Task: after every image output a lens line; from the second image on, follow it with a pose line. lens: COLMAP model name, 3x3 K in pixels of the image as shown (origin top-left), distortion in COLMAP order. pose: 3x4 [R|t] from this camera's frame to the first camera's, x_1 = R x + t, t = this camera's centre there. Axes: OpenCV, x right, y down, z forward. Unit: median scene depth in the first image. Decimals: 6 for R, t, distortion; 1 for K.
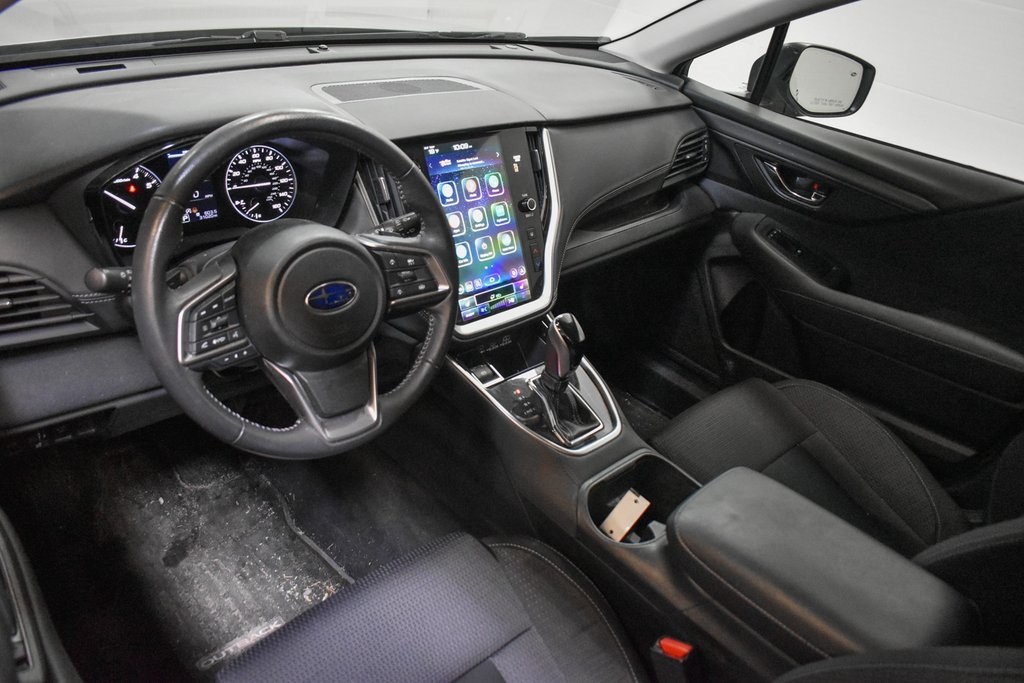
lens RADIAL K [[789.4, 0, 508.8], [0, 789.4, 334.7], [0, 0, 1]] dist [-0.019760, 0.006277]
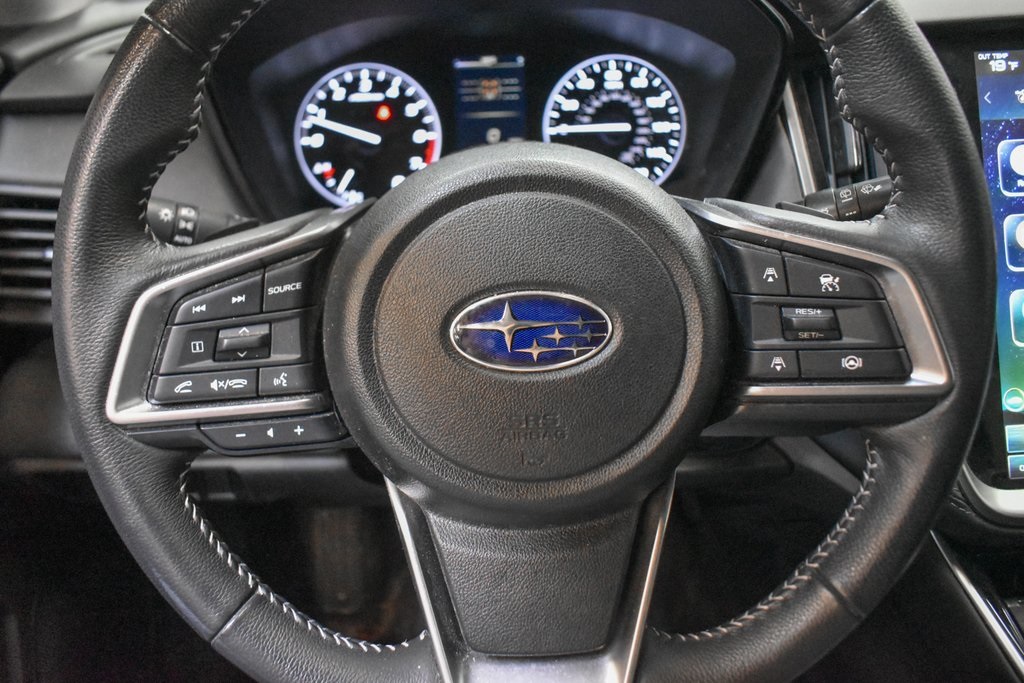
lens RADIAL K [[789.4, 0, 494.1], [0, 789.4, 322.6], [0, 0, 1]] dist [-0.019760, 0.006277]
pose [[0.750665, 0.148745, -0.643721, -0.010512], [-0.215635, 0.976130, -0.025904, -0.030233], [0.624503, 0.158254, 0.764822, 0.551912]]
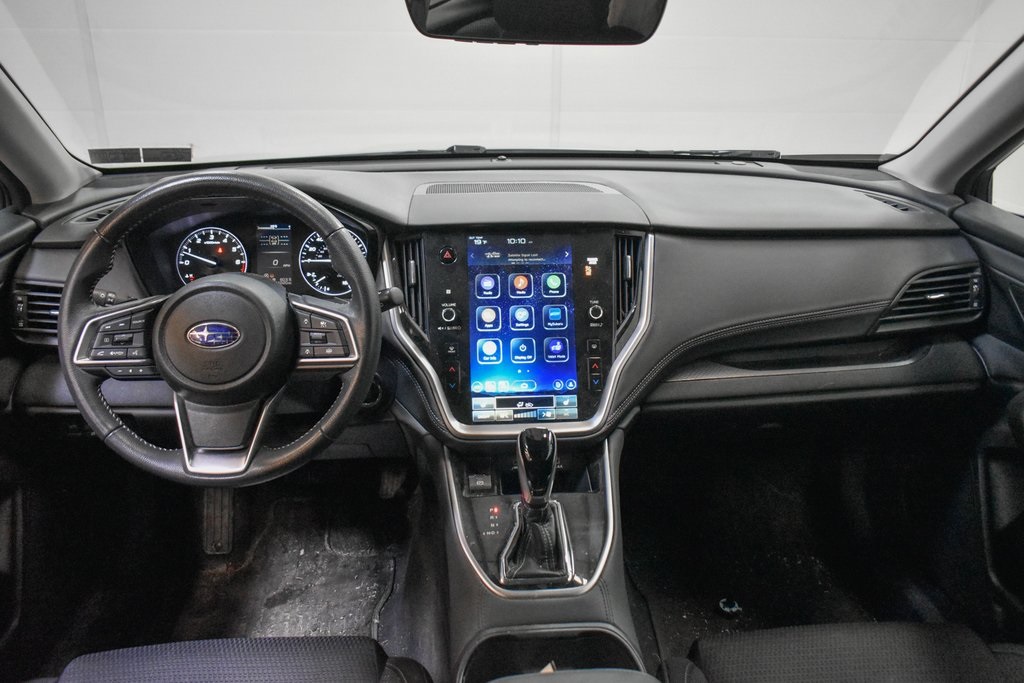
lens RADIAL K [[821.0, 0, 518.7], [0, 821.0, 351.0], [0, 0, 1]] dist [-0.008649, -0.010108]
pose [[0.767862, 0.112668, -0.630629, 0.614917], [-0.237616, 0.964282, -0.117046, 0.003083], [0.594917, 0.239723, 0.767207, 0.299087]]
